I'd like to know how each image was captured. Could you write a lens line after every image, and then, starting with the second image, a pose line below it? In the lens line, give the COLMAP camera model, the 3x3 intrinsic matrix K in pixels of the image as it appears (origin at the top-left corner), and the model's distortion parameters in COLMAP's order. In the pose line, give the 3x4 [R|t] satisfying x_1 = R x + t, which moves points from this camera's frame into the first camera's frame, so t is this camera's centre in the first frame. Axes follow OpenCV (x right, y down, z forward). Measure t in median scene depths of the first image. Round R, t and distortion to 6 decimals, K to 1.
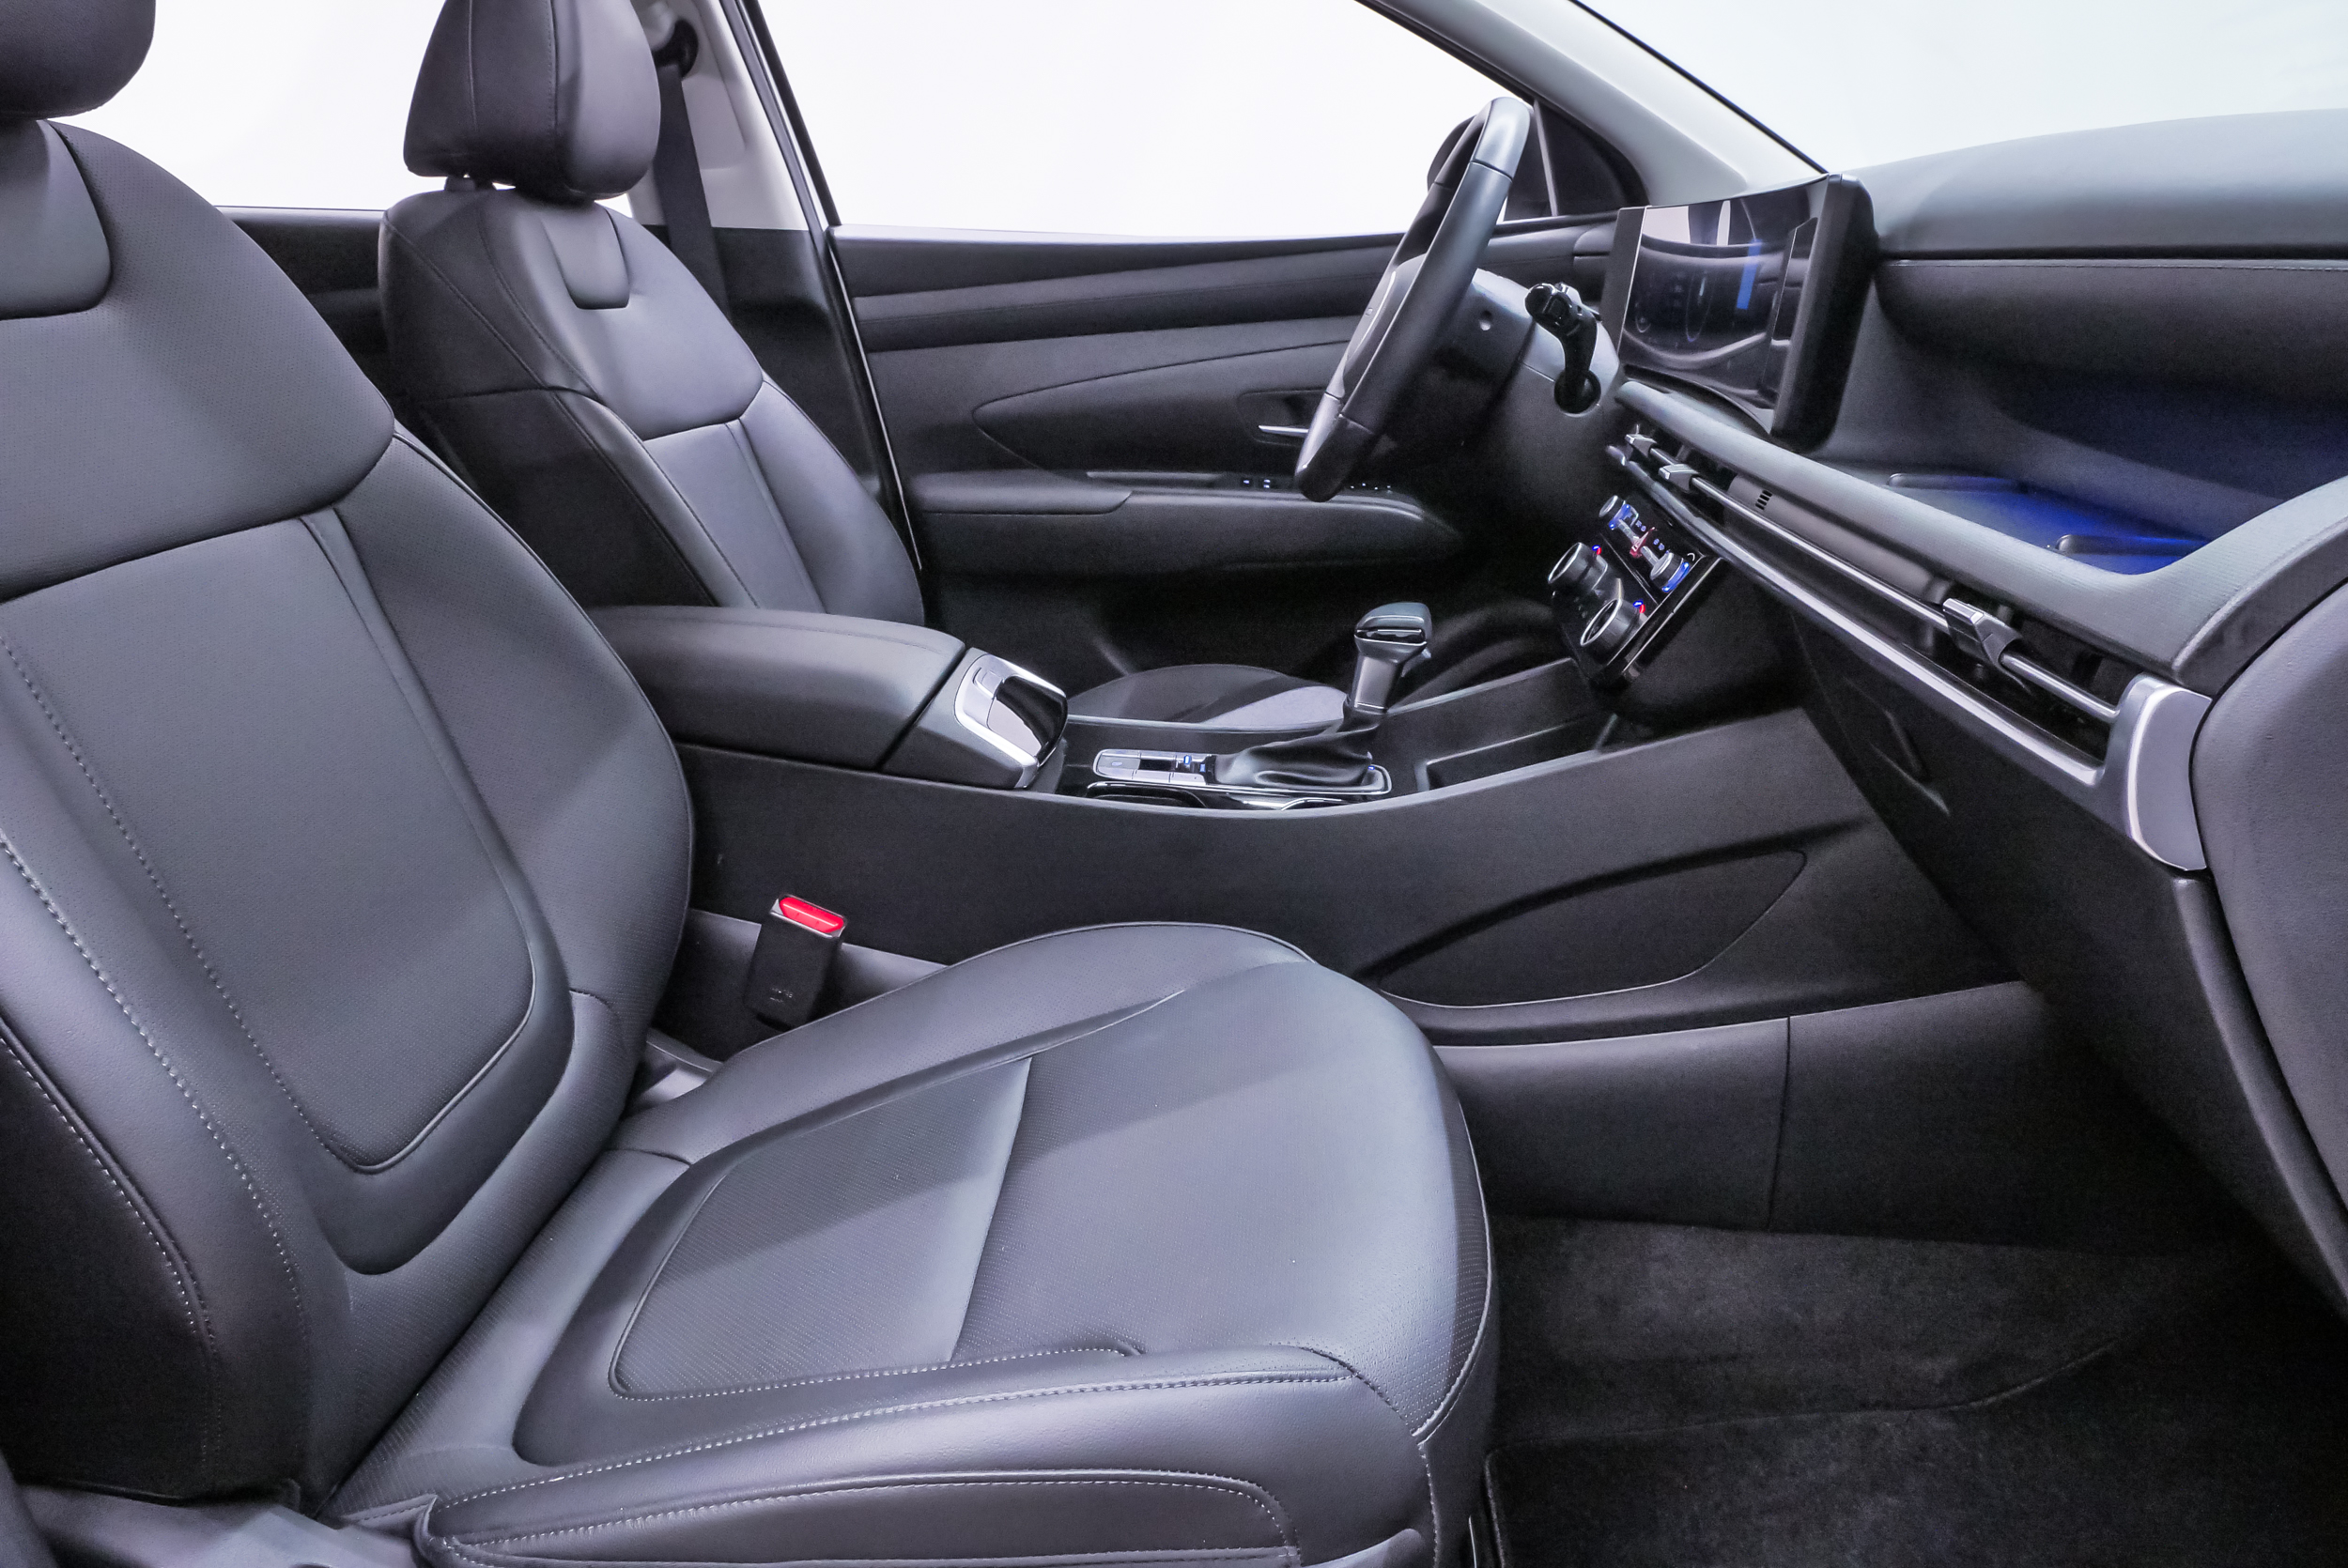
lens RADIAL K [[1709.1, 0, 1177.3], [0, 1709.1, 787.4], [0, 0, 1]] dist [-0.049574, 0.026690]
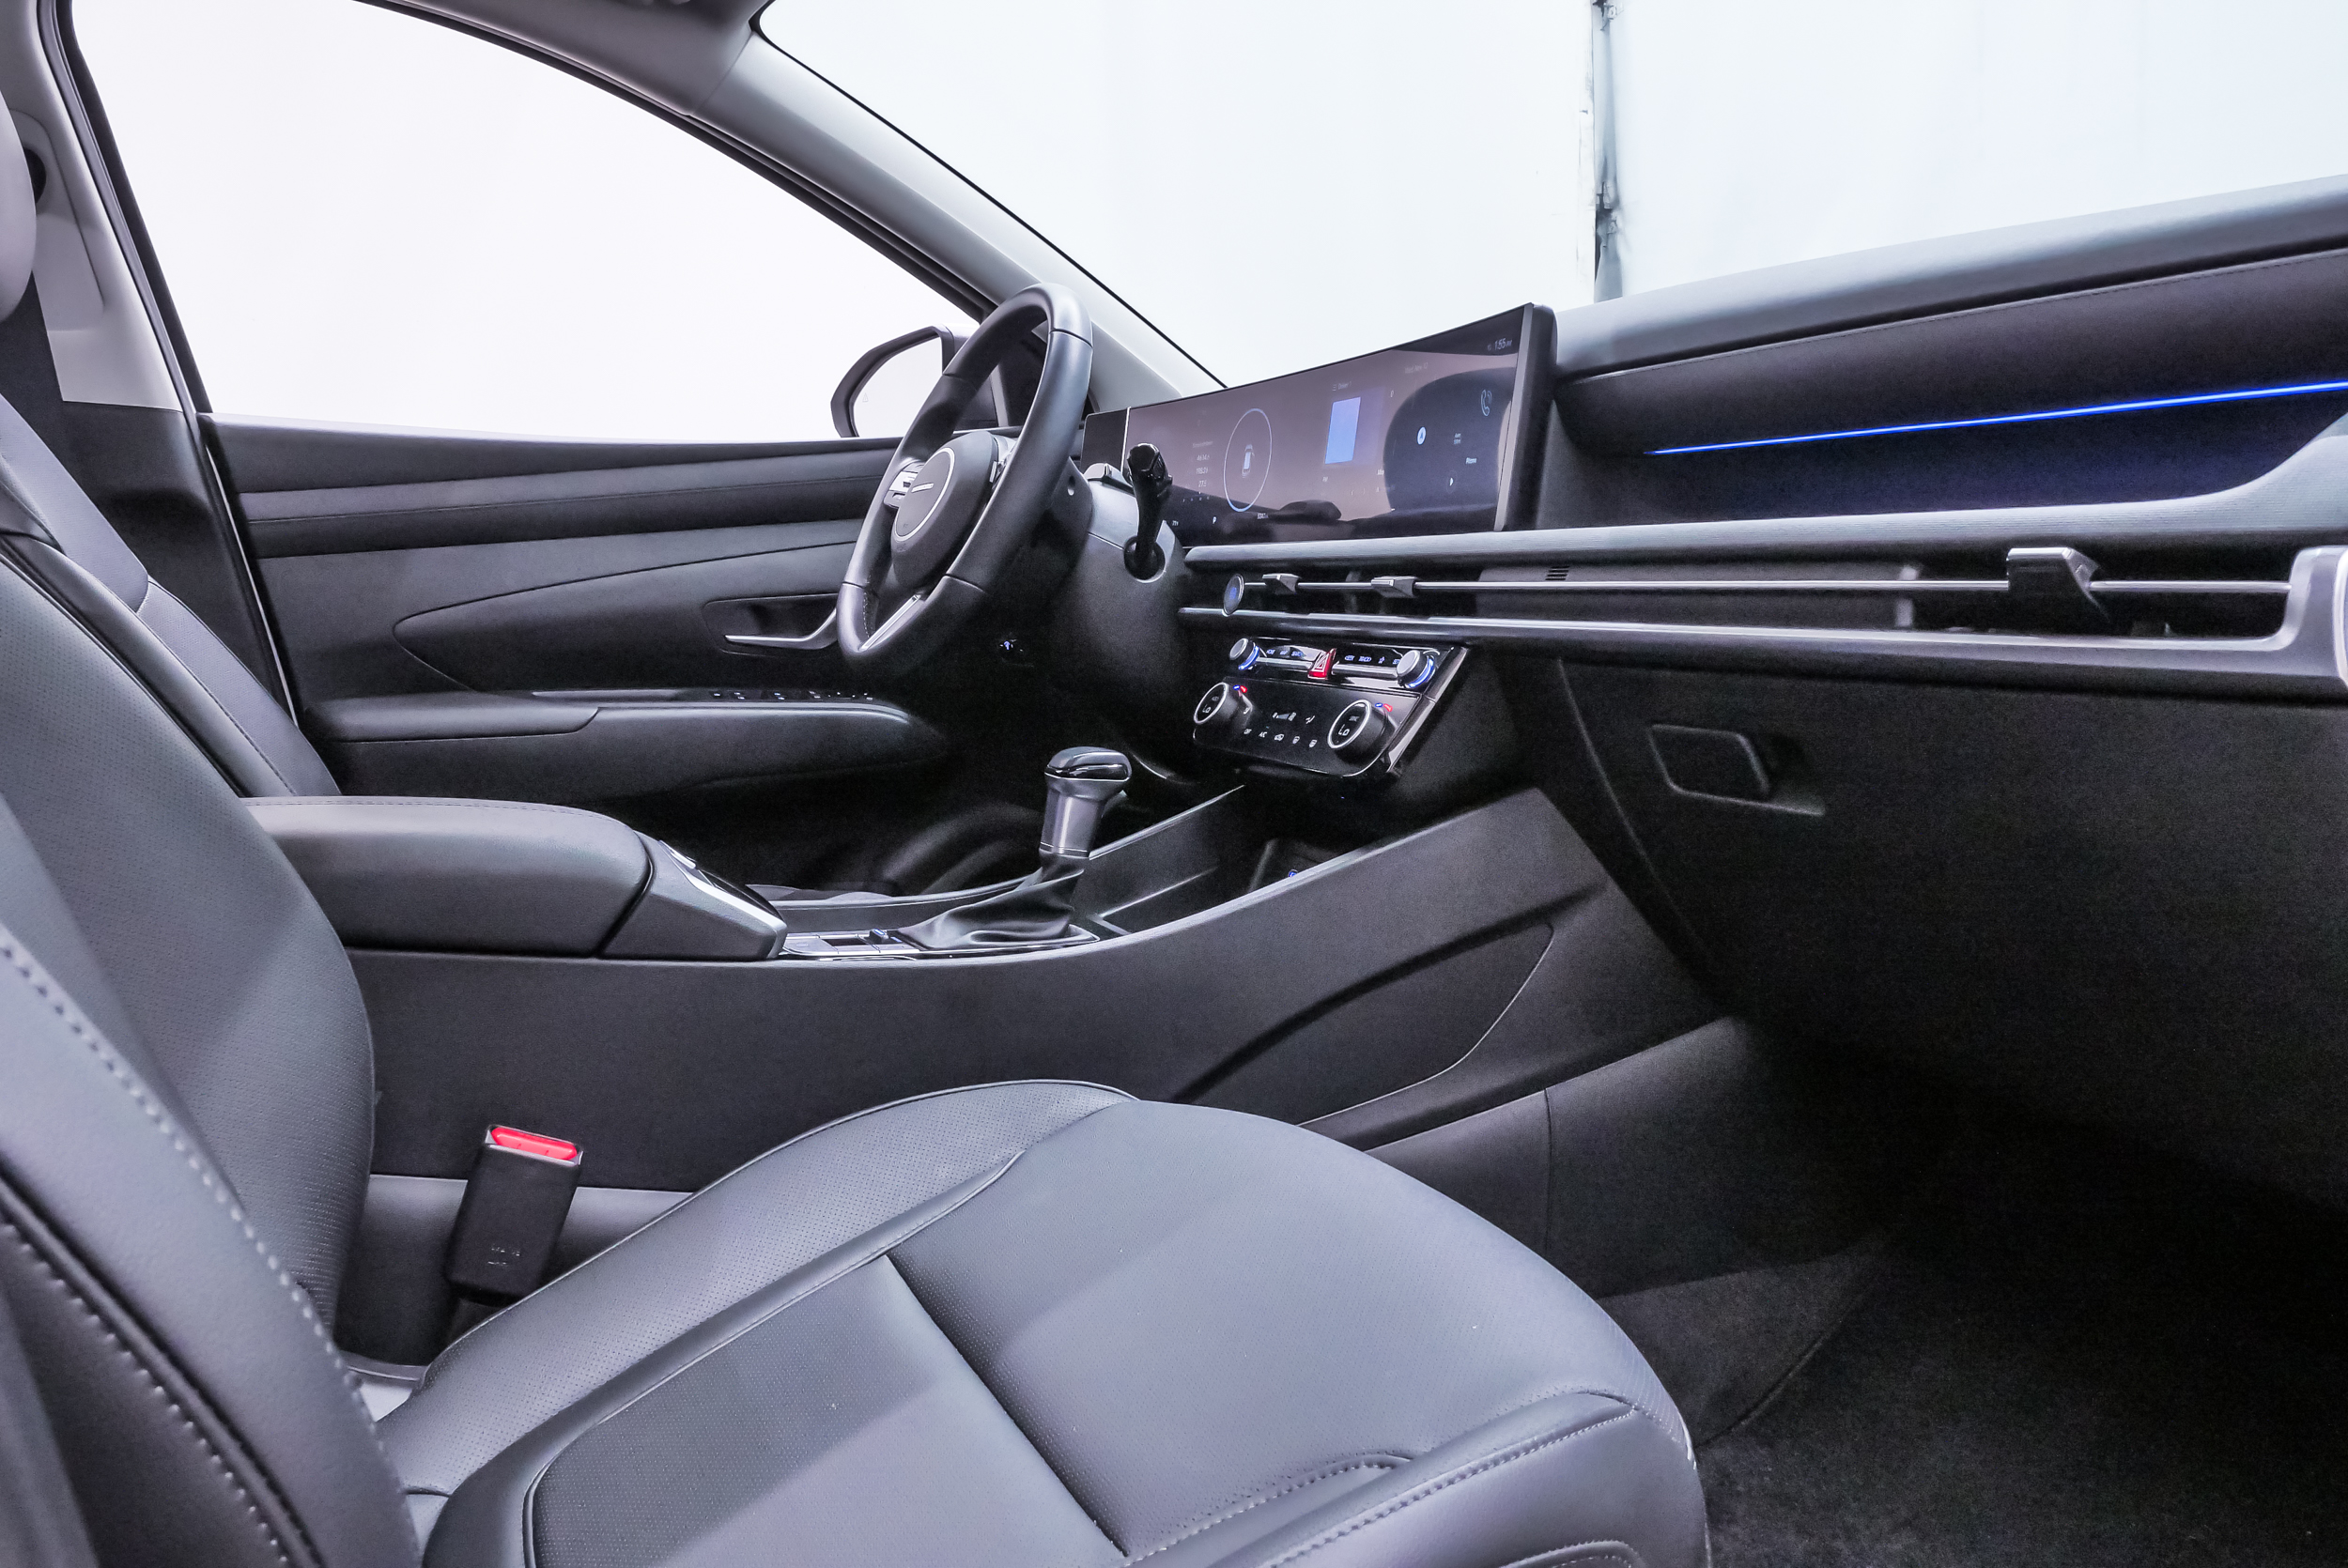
lens RADIAL K [[1709.1, 0, 1163.8], [0, 1709.1, 784.8], [0, 0, 1]] dist [-0.049574, 0.026690]
pose [[0.875752, -0.057735, 0.479296, -0.316498], [0.145920, 0.978041, -0.148807, 0.069289], [-0.460180, 0.200257, 0.864946, 0.156117]]
